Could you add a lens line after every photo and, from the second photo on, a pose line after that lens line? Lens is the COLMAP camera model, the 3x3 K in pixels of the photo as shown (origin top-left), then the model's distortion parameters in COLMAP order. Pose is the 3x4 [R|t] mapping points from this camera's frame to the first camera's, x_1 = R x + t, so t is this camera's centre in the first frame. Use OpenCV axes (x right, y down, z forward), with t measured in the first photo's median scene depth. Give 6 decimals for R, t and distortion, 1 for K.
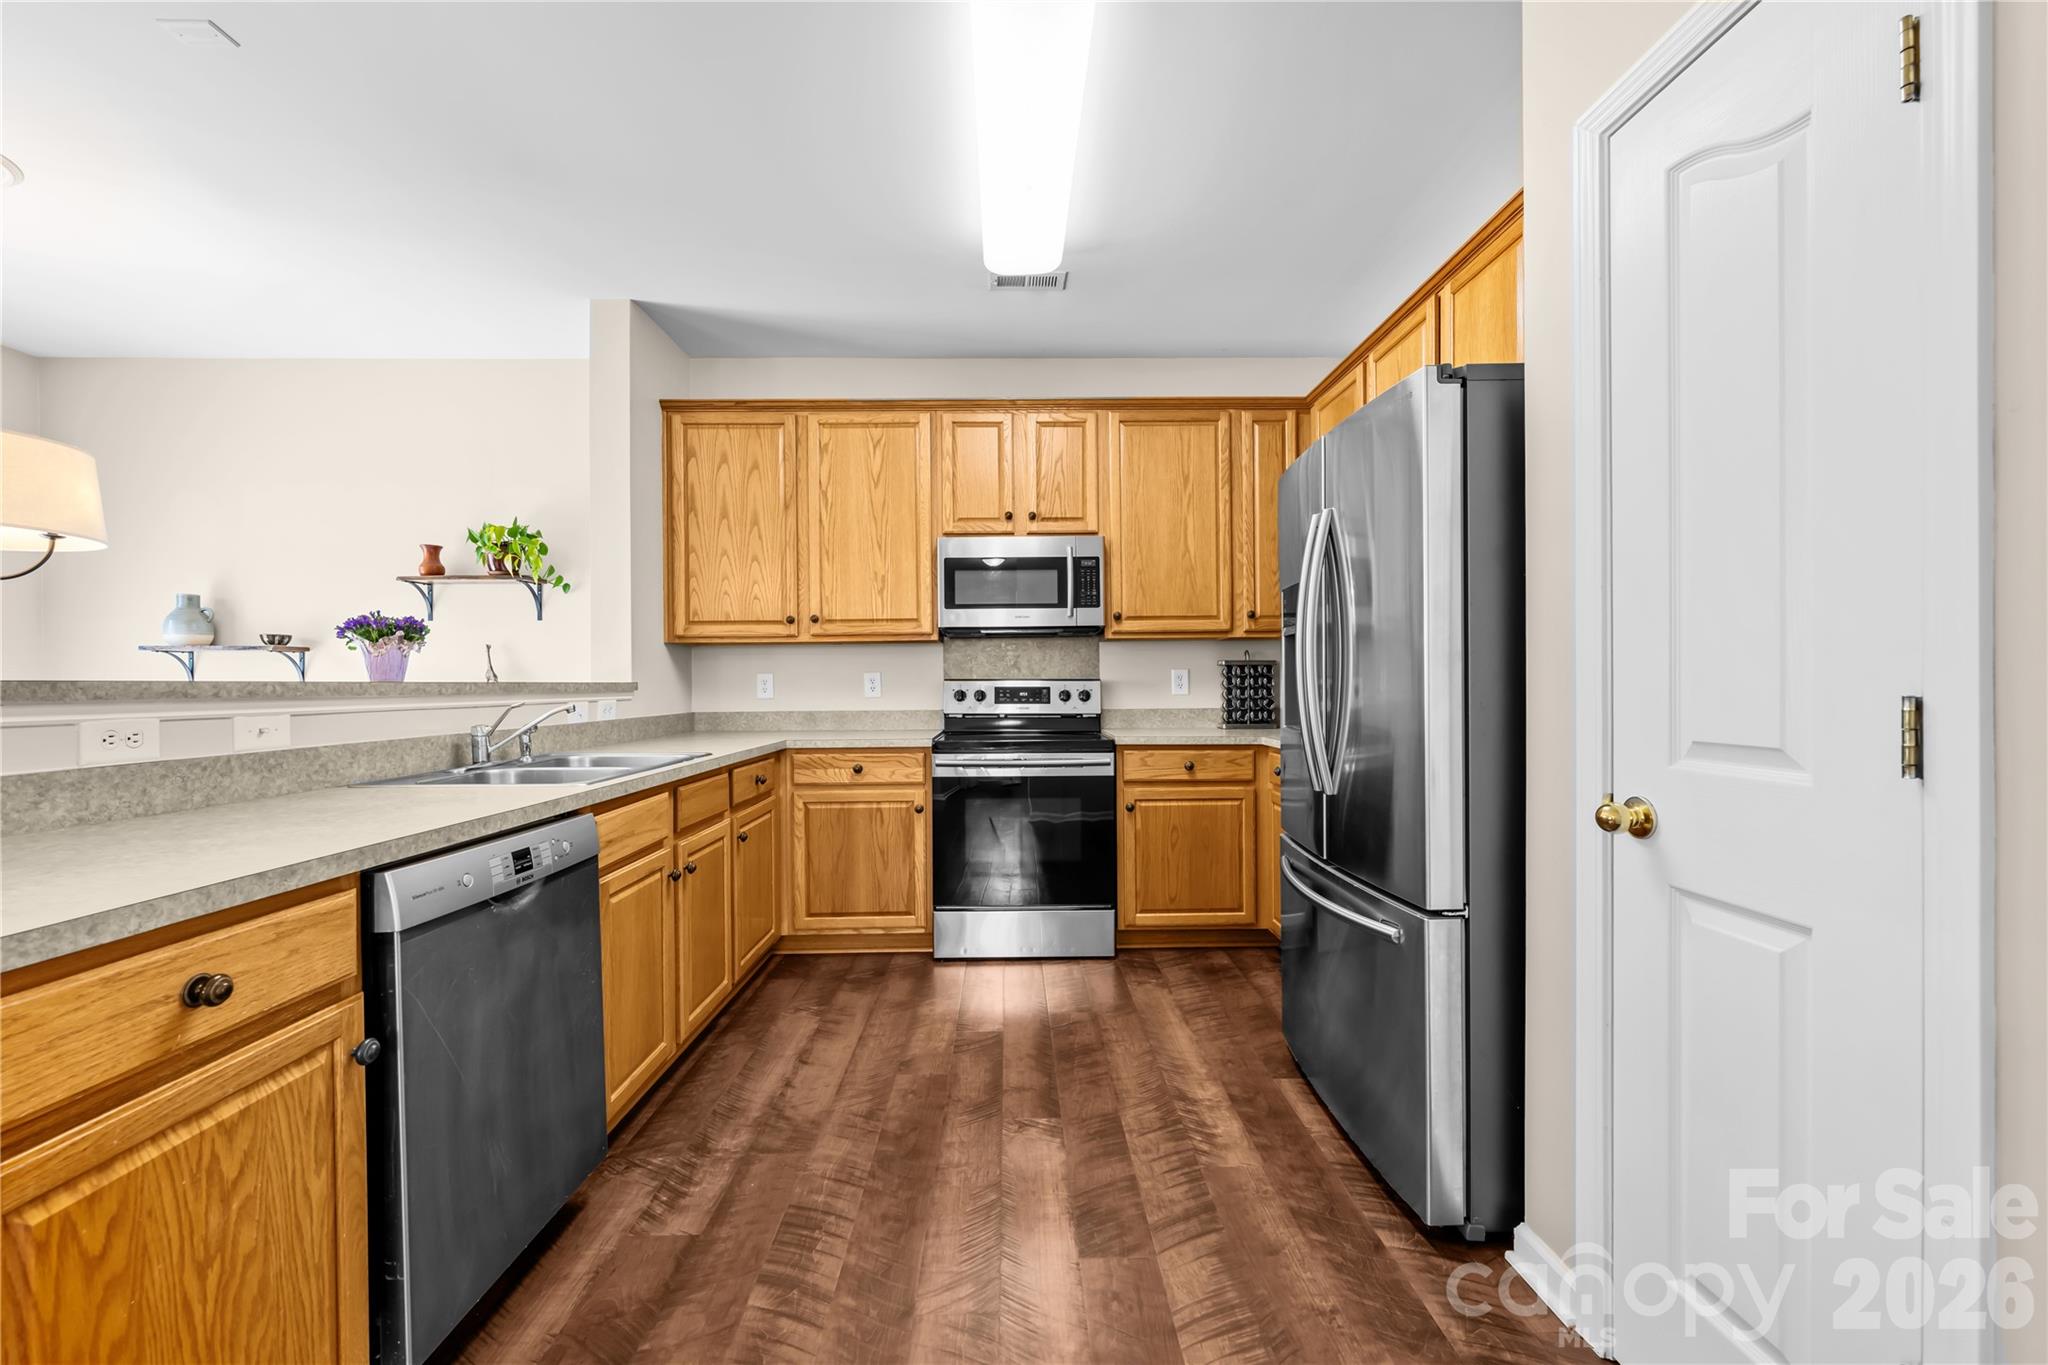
lens RADIAL K [[806.6, 0, 1029.6], [0, 806.6, 686.6], [0, 0, 1]] dist [-0.002608, 0.000881]
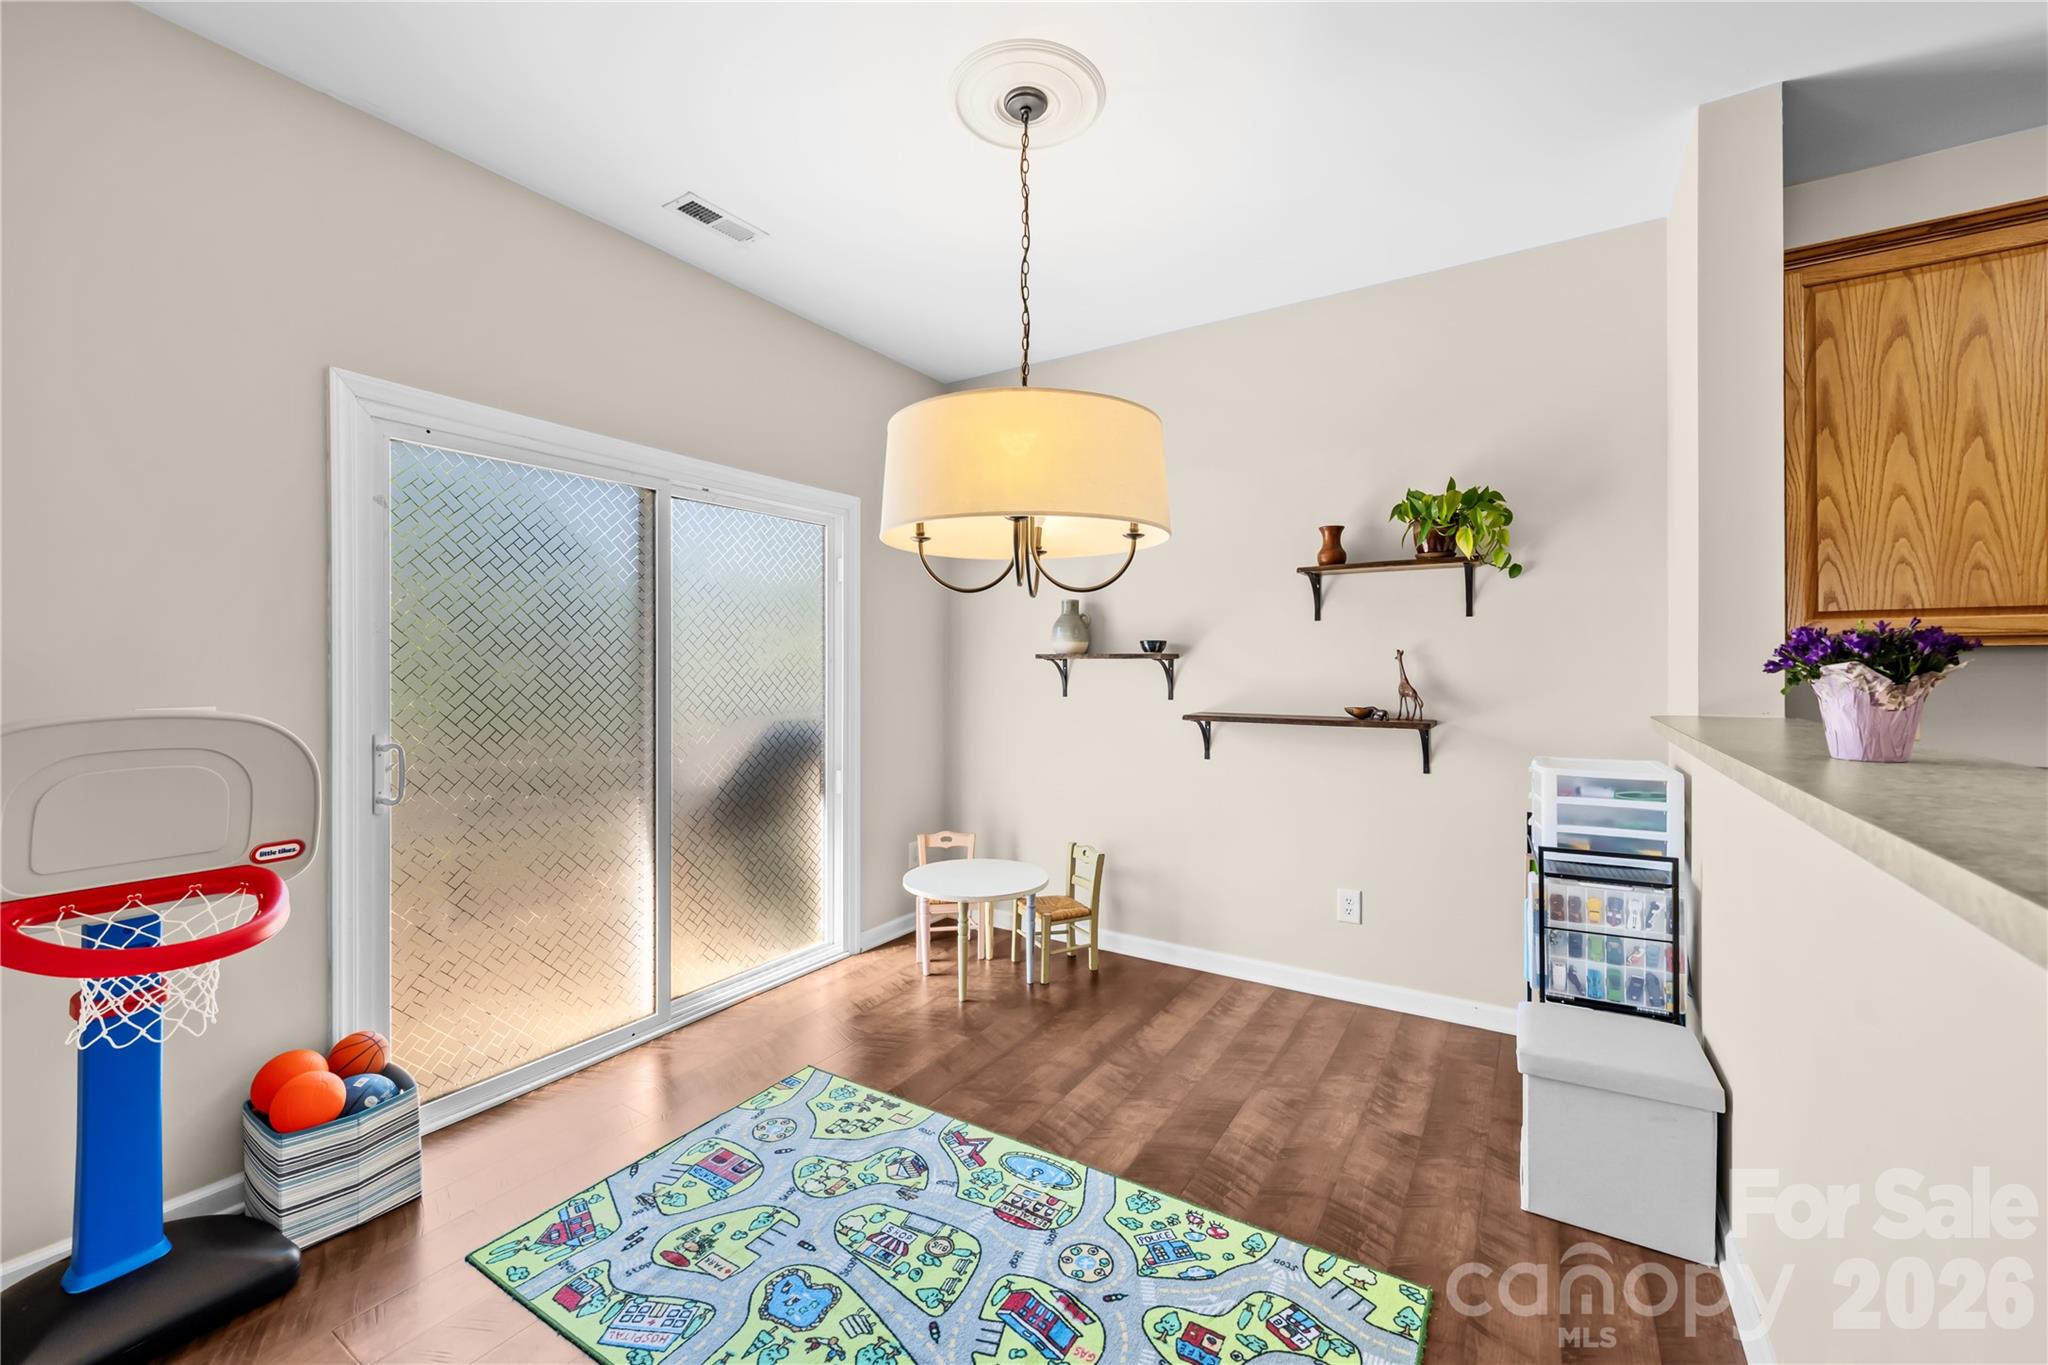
lens RADIAL K [[806.6, 0, 1040.6], [0, 806.6, 670.9], [0, 0, 1]] dist [-0.002608, 0.000881]
pose [[0.845182, 0.007398, -0.534427, -0.590525], [-0.005425, 0.999971, 0.005263, -0.036910], [0.534451, -0.001549, 0.845198, 0.179930]]
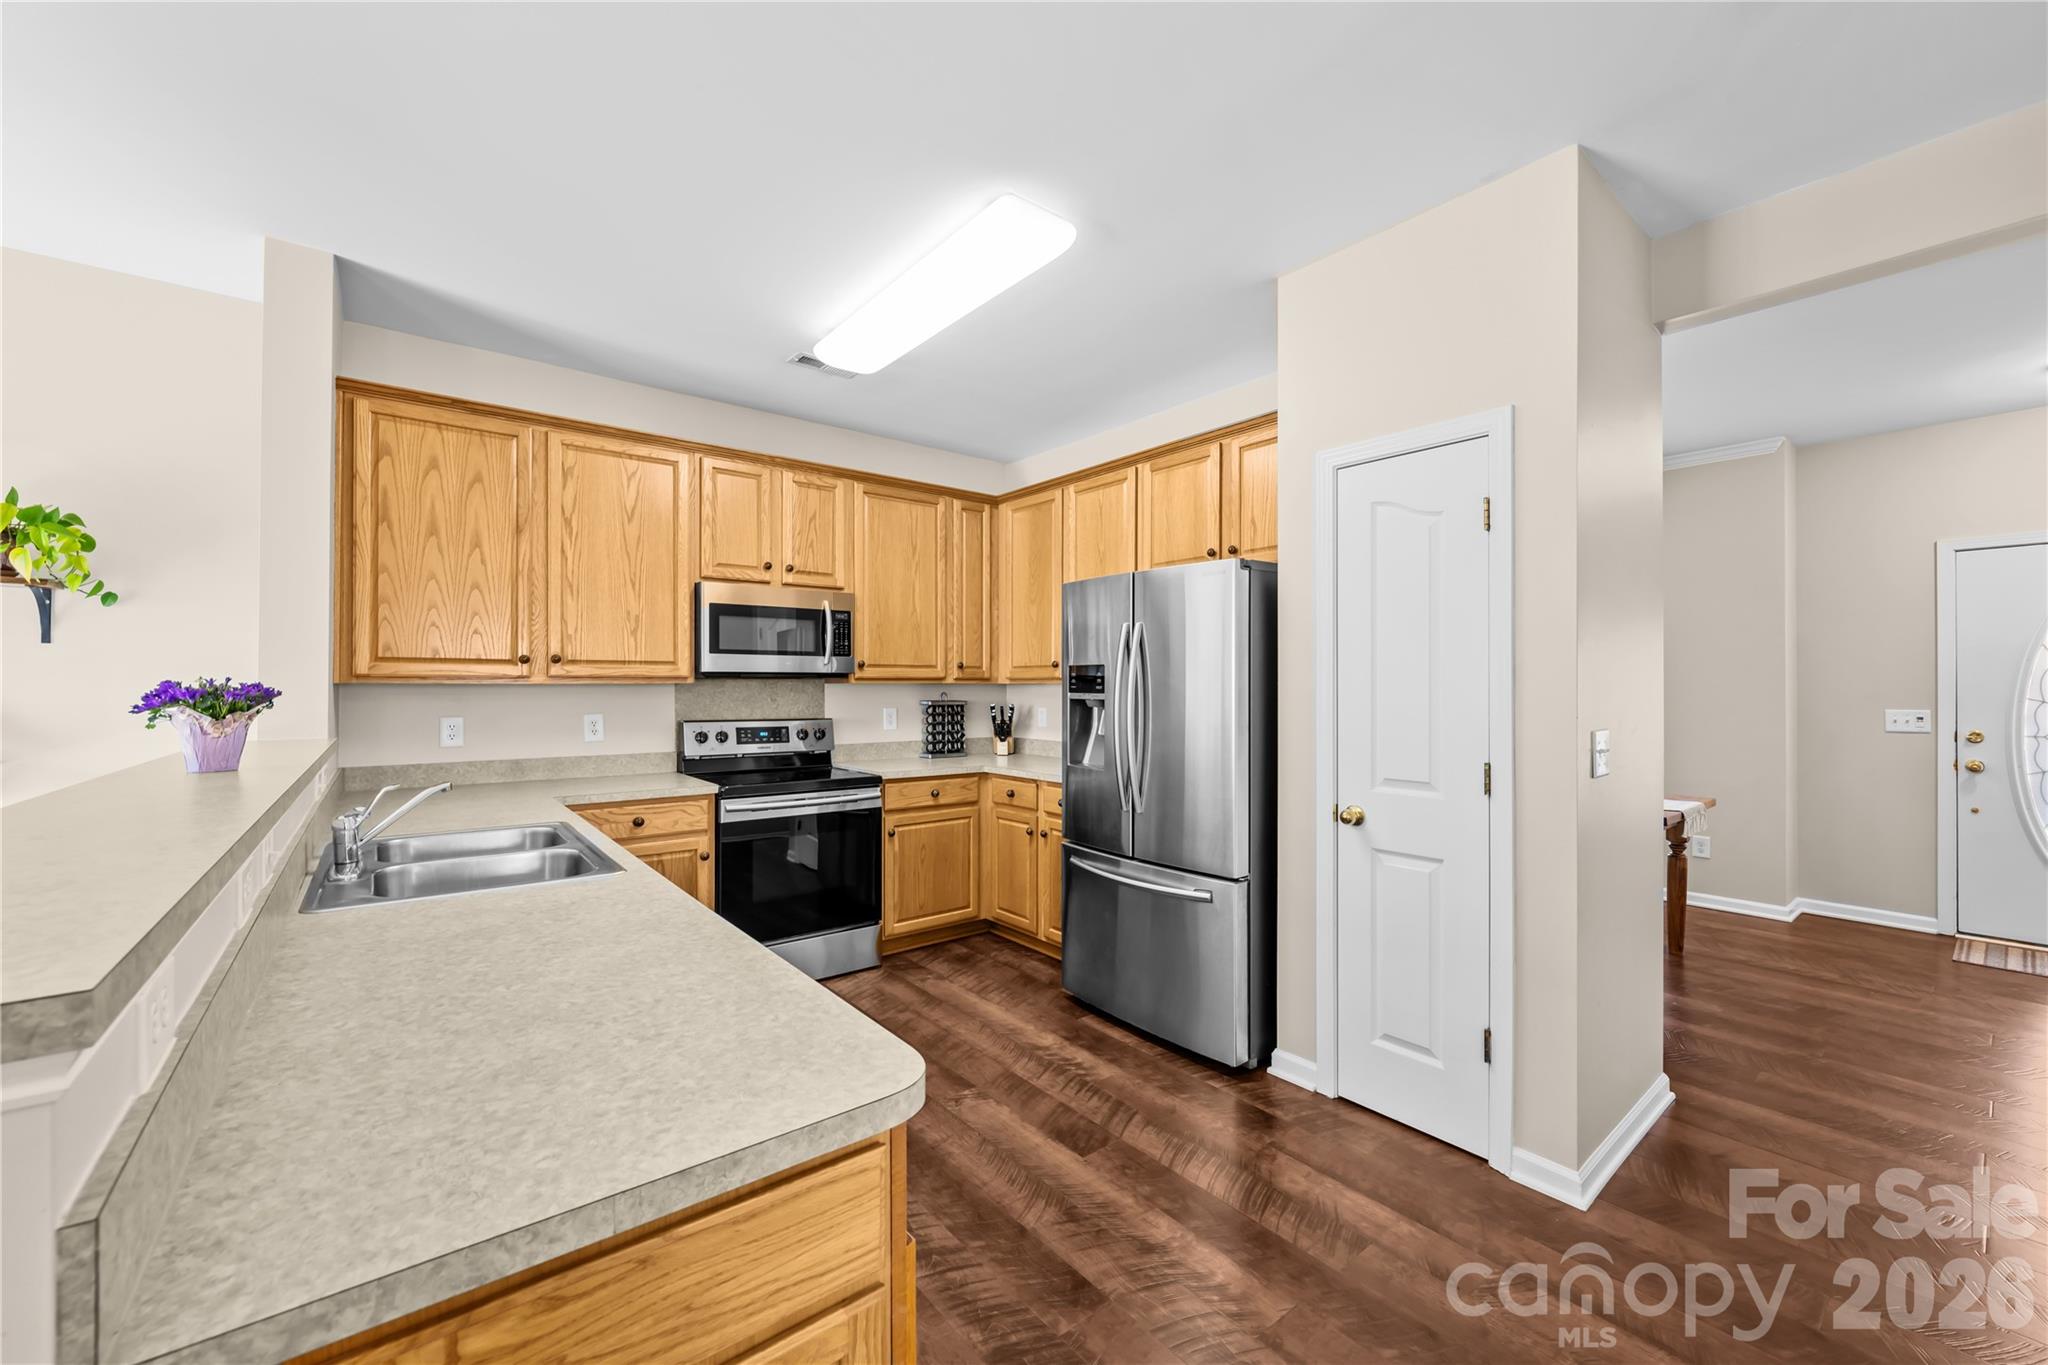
lens RADIAL K [[806.6, 0, 1018.8], [0, 806.6, 677.9], [0, 0, 1]] dist [-0.002608, 0.000881]
pose [[0.793375, 0.014254, 0.608566, -0.403007], [-0.005815, 0.999858, -0.015838, -0.051202], [-0.608706, 0.009026, 0.793345, -0.030469]]
